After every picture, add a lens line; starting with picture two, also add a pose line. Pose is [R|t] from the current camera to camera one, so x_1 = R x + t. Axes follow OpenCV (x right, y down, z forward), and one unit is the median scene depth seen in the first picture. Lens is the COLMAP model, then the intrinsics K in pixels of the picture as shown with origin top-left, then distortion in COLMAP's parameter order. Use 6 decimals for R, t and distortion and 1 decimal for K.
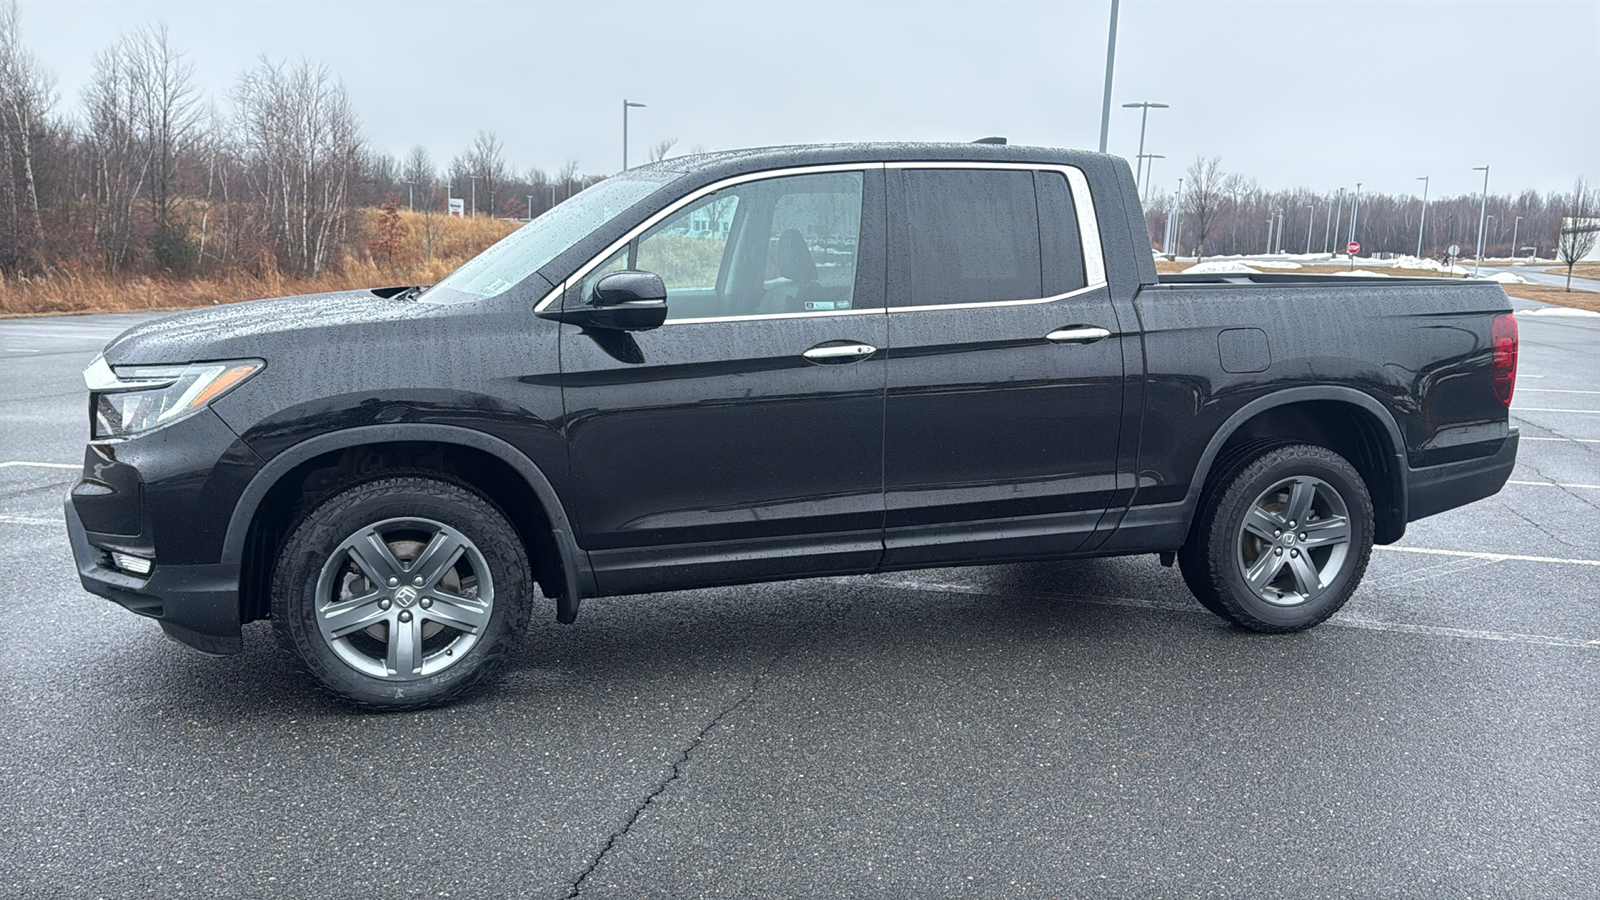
lens RADIAL K [[1356.5, 0, 823.0], [0, 1356.5, 444.5], [0, 0, 1]] dist [0.172936, -0.336168]
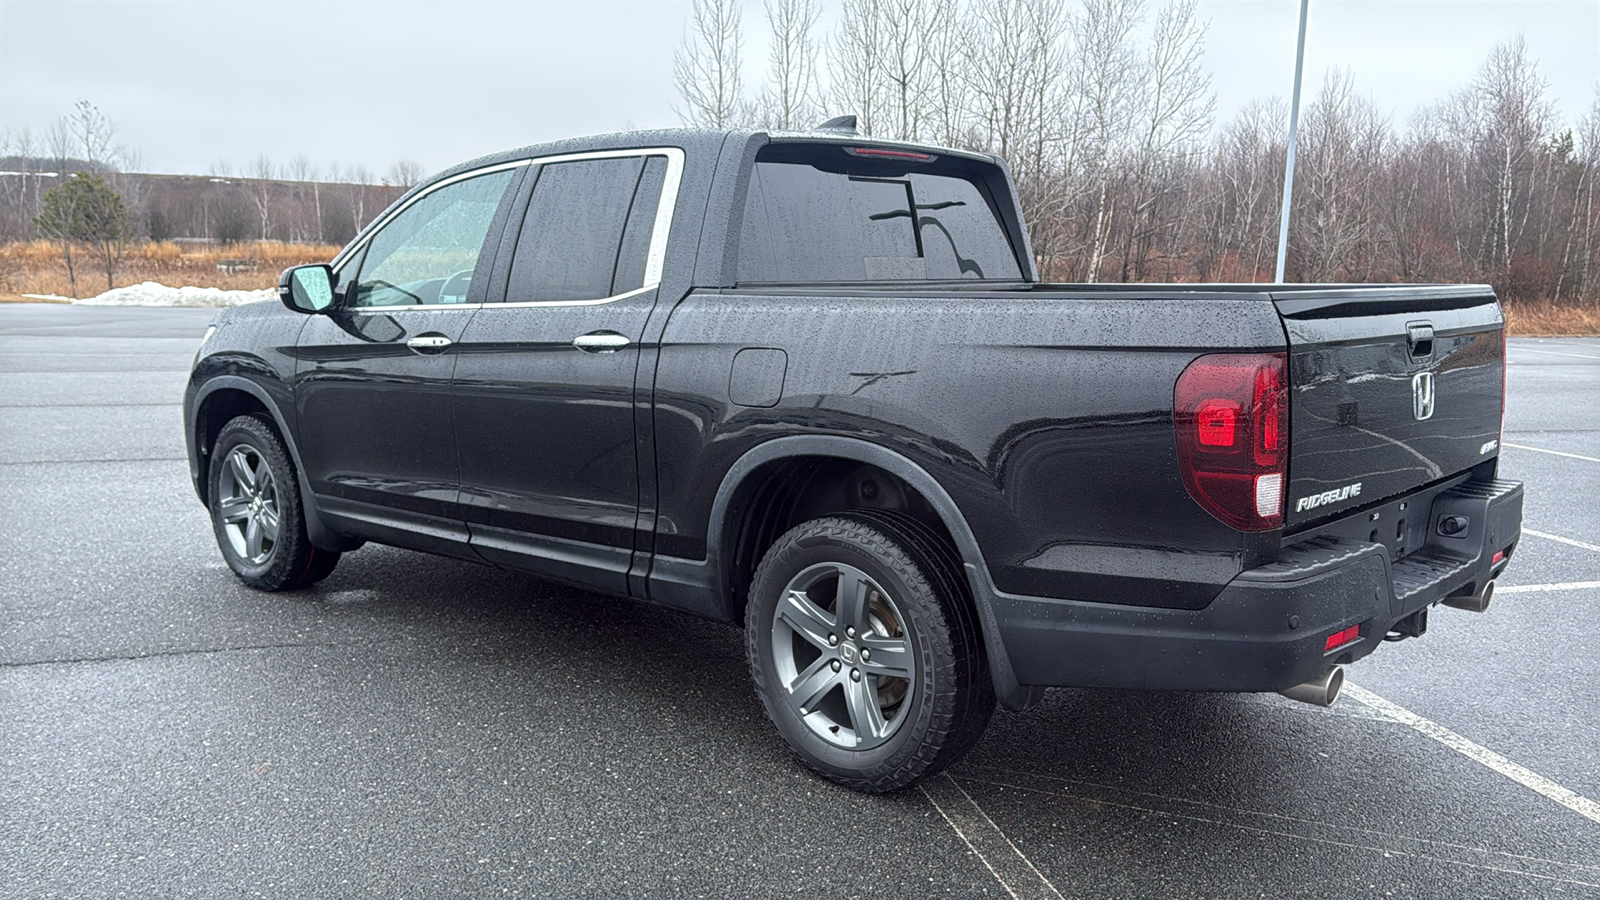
lens RADIAL K [[1359.2, 0, 835.7], [0, 1359.2, 426.0], [0, 0, 1]] dist [0.172179, -0.328277]
pose [[0.494093, 0.094966, -0.864207, 1.076435], [-0.125956, 0.991348, 0.036924, -0.082503], [0.860237, 0.090608, 0.501780, 0.735981]]
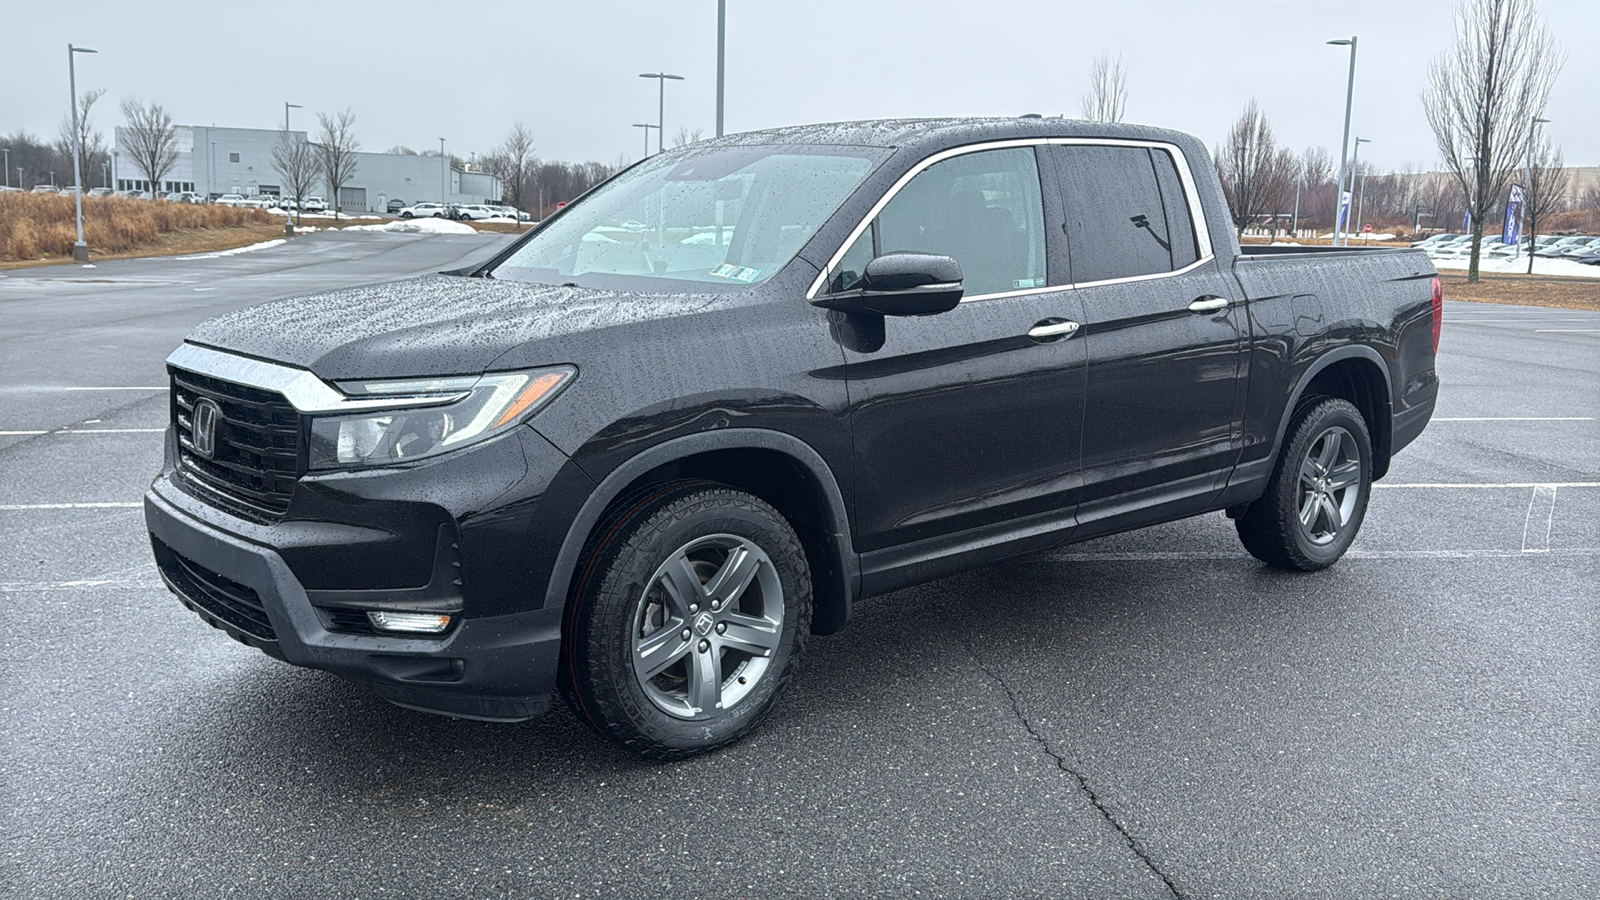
lens RADIAL K [[1359.2, 0, 835.7], [0, 1359.2, 426.0], [0, 0, 1]] dist [0.172179, -0.328277]
pose [[0.925097, -0.062256, 0.374592, -0.505831], [0.058594, 0.998057, 0.021171, -0.028520], [-0.375183, 0.002364, 0.926948, 0.136998]]
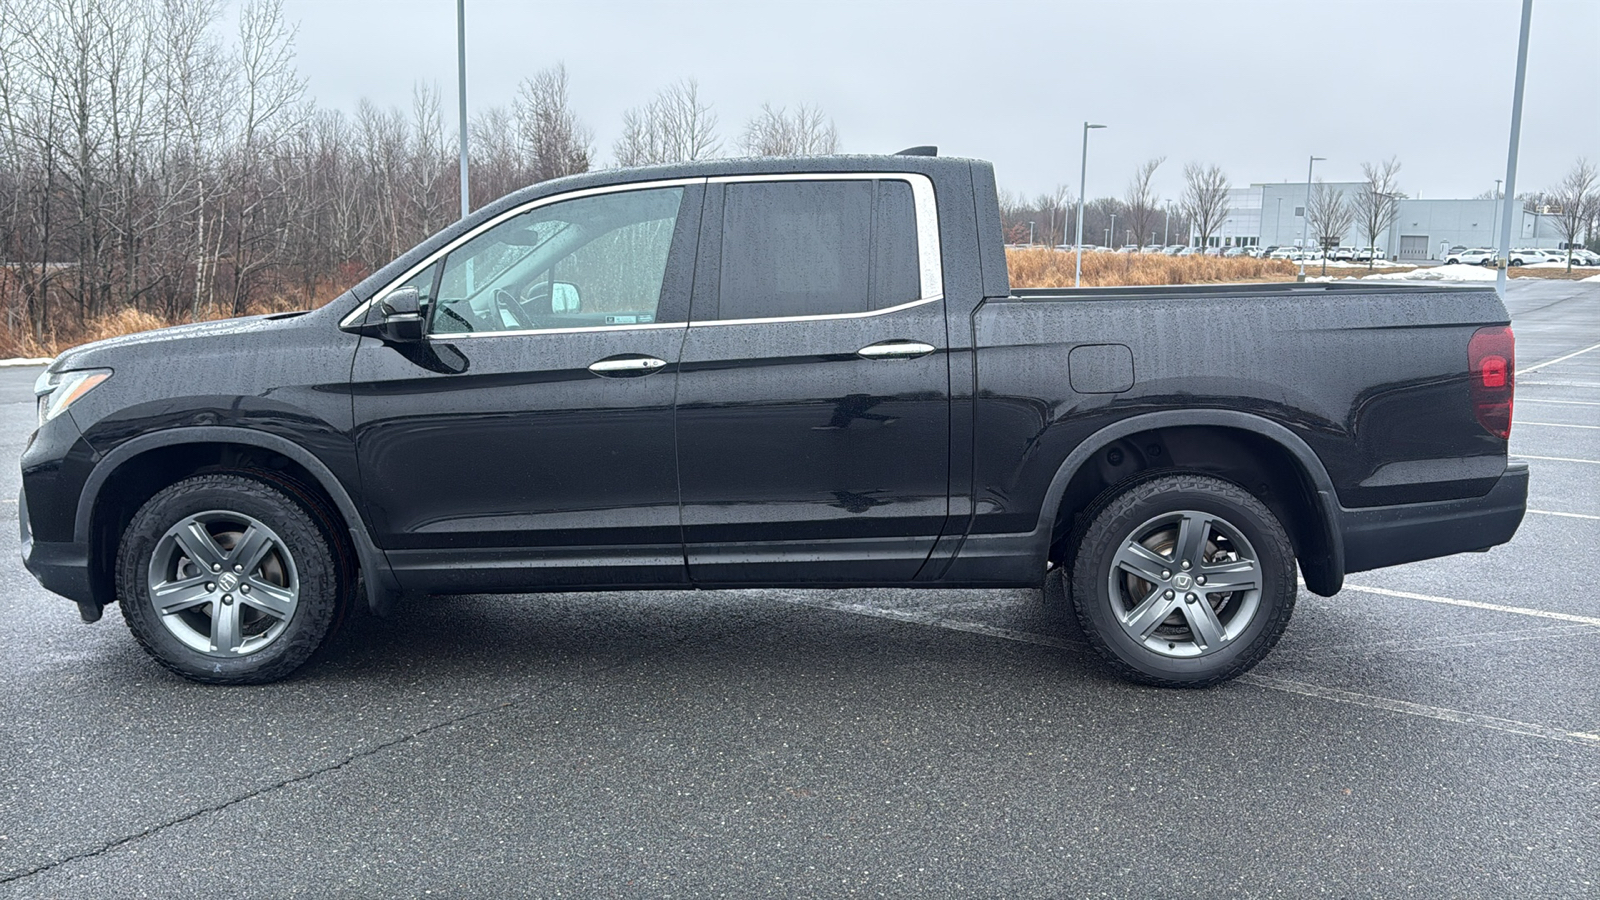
lens RADIAL K [[1359.2, 0, 835.7], [0, 1359.2, 426.0], [0, 0, 1]] dist [0.172179, -0.328277]
pose [[0.936229, 0.020649, -0.350784, 0.507907], [-0.031315, 0.999203, -0.024760, -0.002993], [0.349993, 0.034166, 0.936129, 0.106239]]
